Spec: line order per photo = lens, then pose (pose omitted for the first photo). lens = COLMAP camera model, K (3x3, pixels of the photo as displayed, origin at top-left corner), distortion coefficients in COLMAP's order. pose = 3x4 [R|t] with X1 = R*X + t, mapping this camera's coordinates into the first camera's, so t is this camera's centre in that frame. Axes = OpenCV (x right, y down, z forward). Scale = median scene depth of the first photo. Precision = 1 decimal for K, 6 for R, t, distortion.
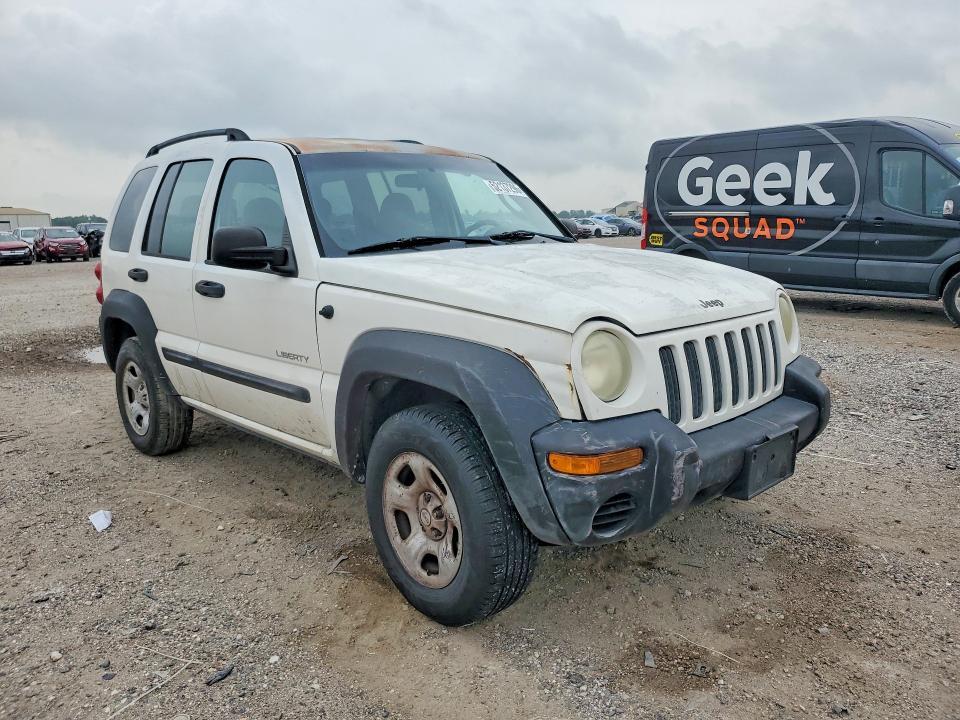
lens RADIAL K [[776.7, 0, 470.3], [0, 776.7, 361.2], [0, 0, 1]] dist [-0.003152, -0.000230]
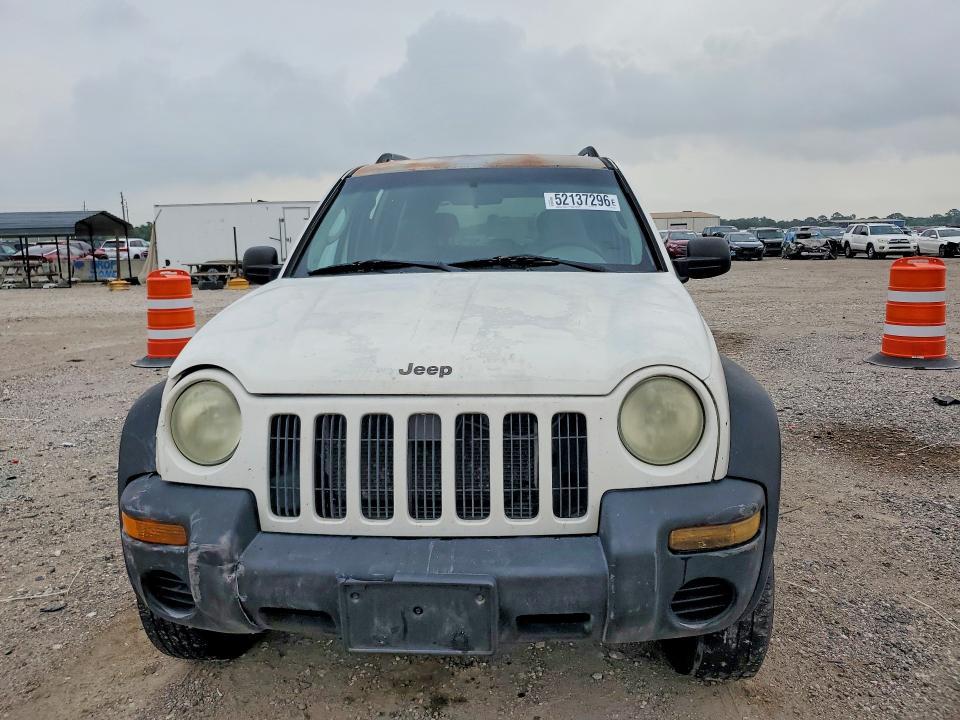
lens RADIAL K [[773.8, 0, 480.0], [0, 773.8, 360.0], [0, 0, 1]] dist [-0.044505, -0.000865]
pose [[0.642549, 0.124946, -0.755989, 0.764911], [-0.123721, 0.990587, 0.058563, -0.114962], [0.756190, 0.055902, 0.651959, 0.516558]]
